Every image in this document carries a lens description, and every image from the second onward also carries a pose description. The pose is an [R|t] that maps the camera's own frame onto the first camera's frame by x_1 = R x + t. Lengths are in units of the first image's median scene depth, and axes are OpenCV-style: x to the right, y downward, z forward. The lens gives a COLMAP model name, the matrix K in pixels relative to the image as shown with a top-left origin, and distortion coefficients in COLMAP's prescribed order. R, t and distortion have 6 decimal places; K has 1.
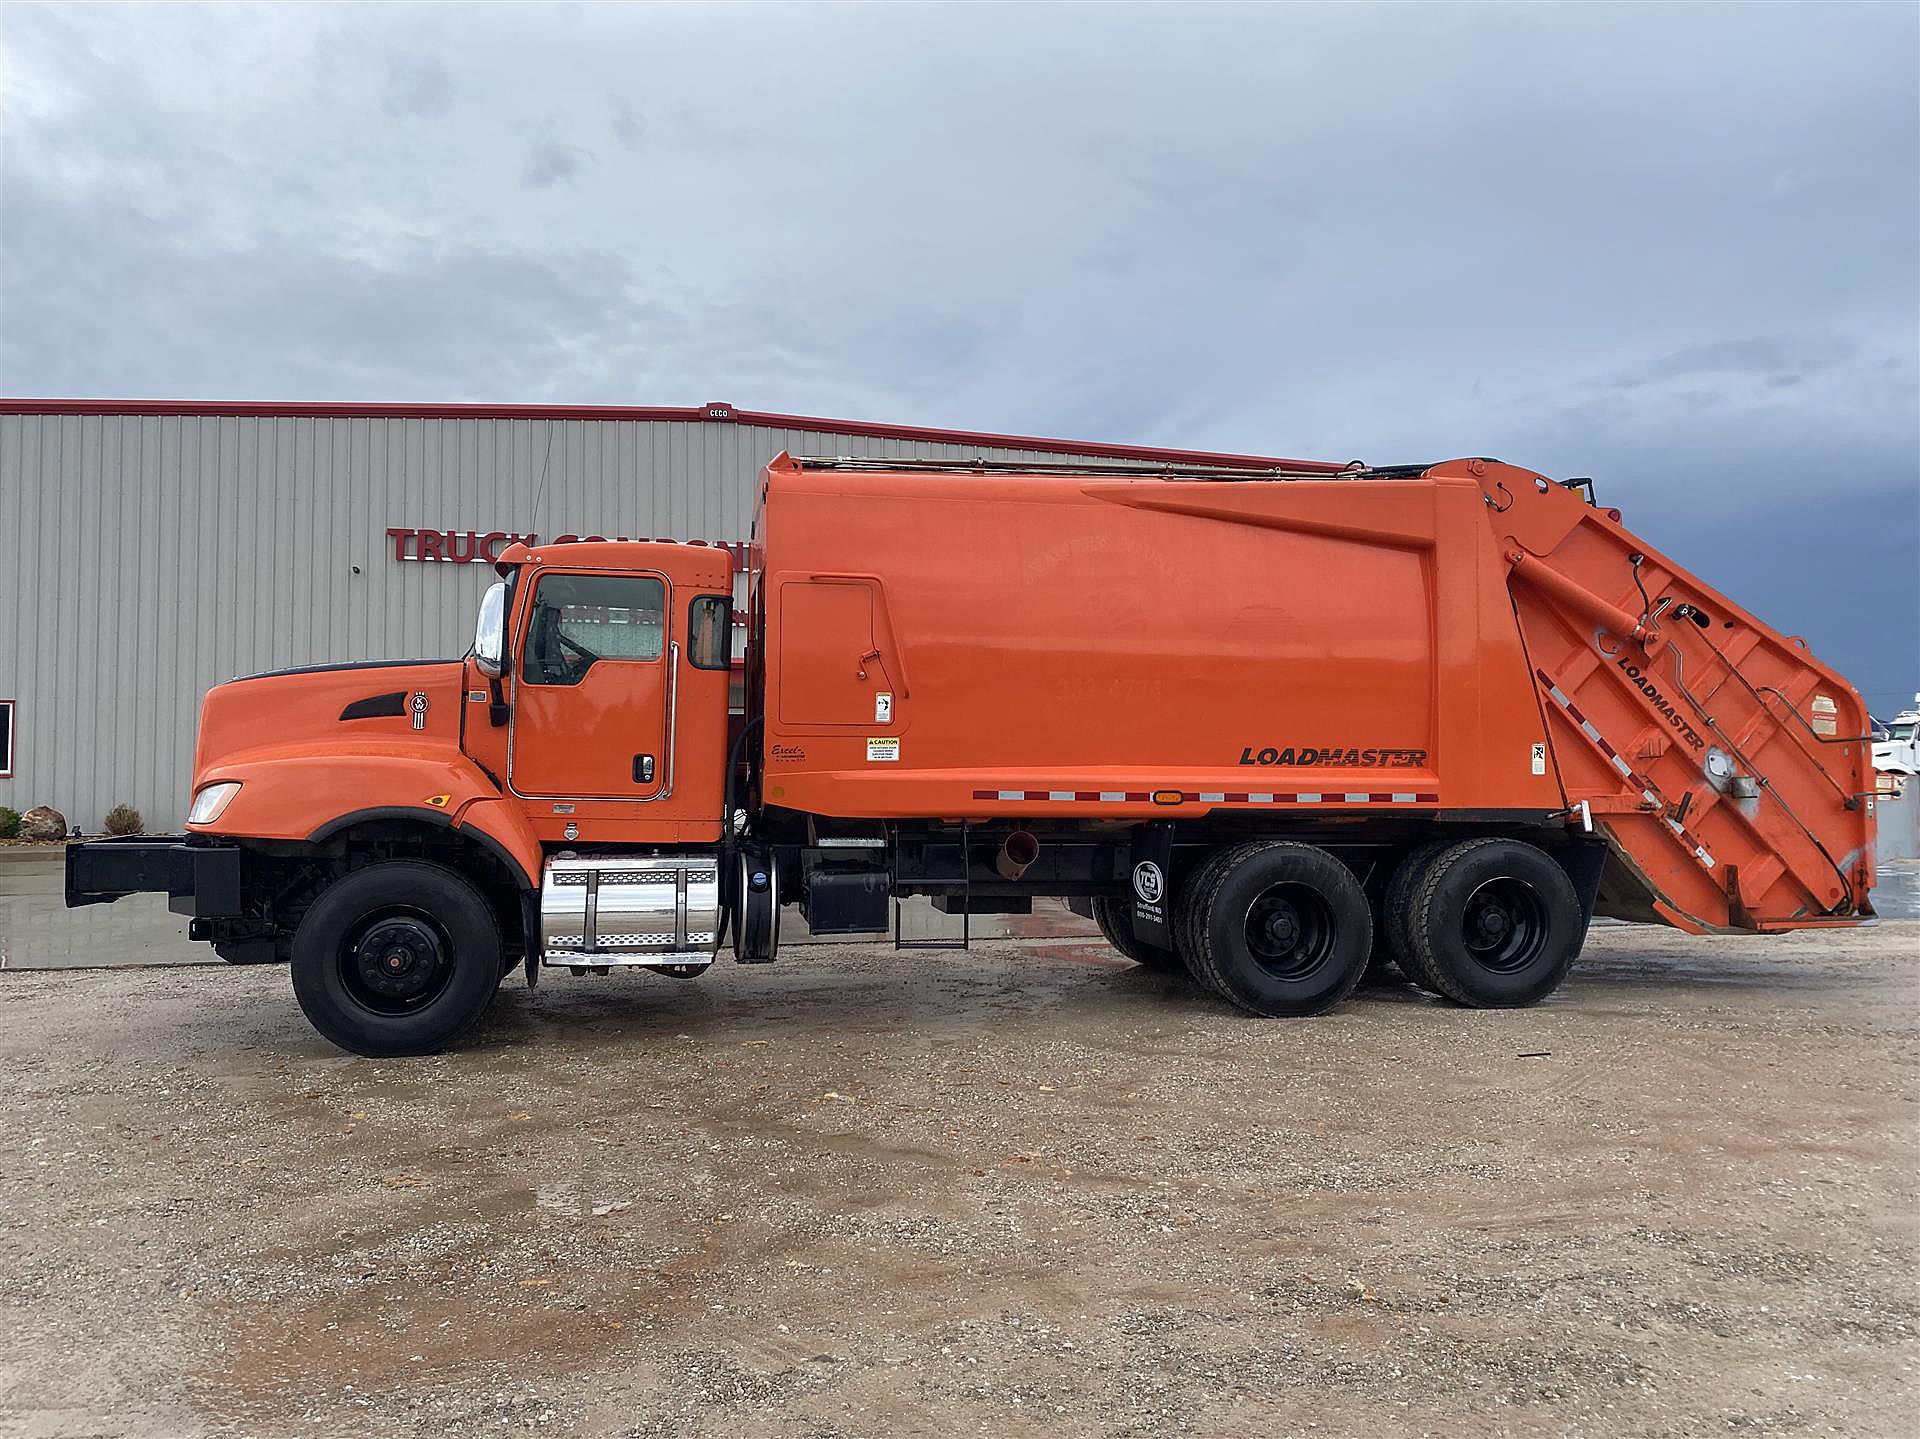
lens RADIAL K [[1514.4, 0, 962.5], [0, 1514.4, 693.1], [0, 0, 1]] dist [0.065364, -0.071089]
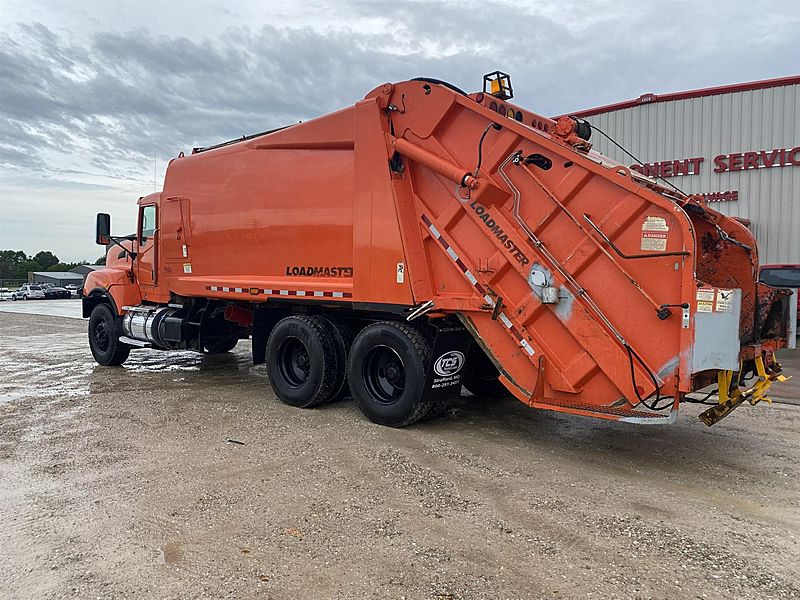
lens RADIAL K [[631.0, 0, 401.1], [0, 631.0, 289.0], [0, 0, 1]] dist [0.065364, -0.071089]
pose [[0.592124, 0.023370, -0.805508, 0.917398], [0.033987, 0.997966, 0.053938, 0.025640], [0.805130, -0.059314, 0.590125, 0.635155]]
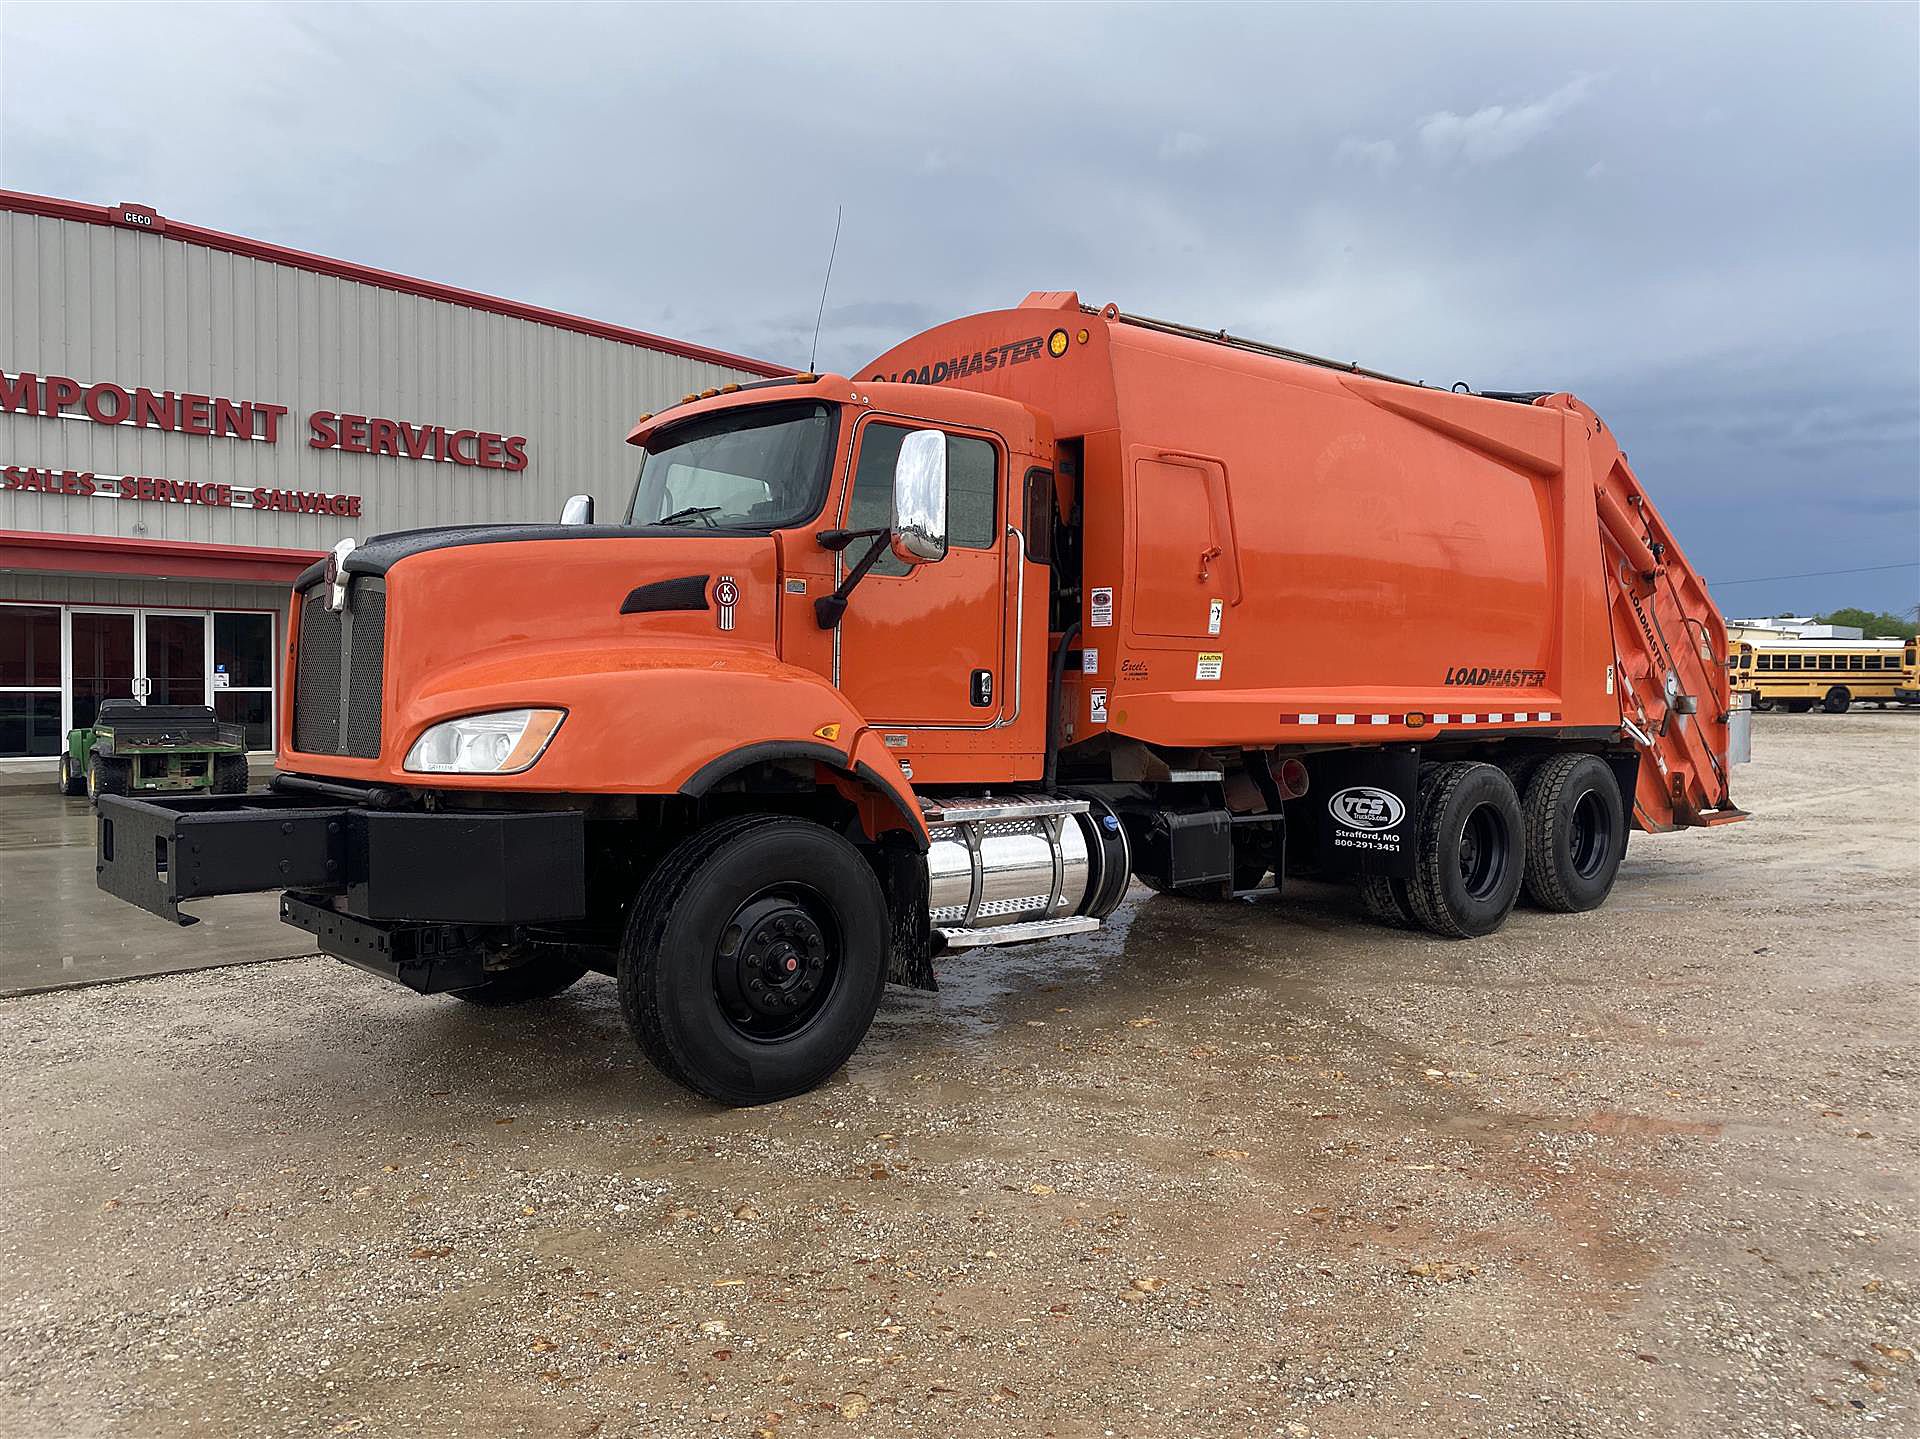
lens RADIAL K [[1514.4, 0, 962.5], [0, 1514.4, 693.1], [0, 0, 1]] dist [0.065364, -0.071089]
pose [[0.854510, 0.000344, 0.519435, -0.585112], [-0.028690, 0.998505, 0.046535, 0.015791], [-0.518642, -0.054667, 0.853242, 0.325139]]
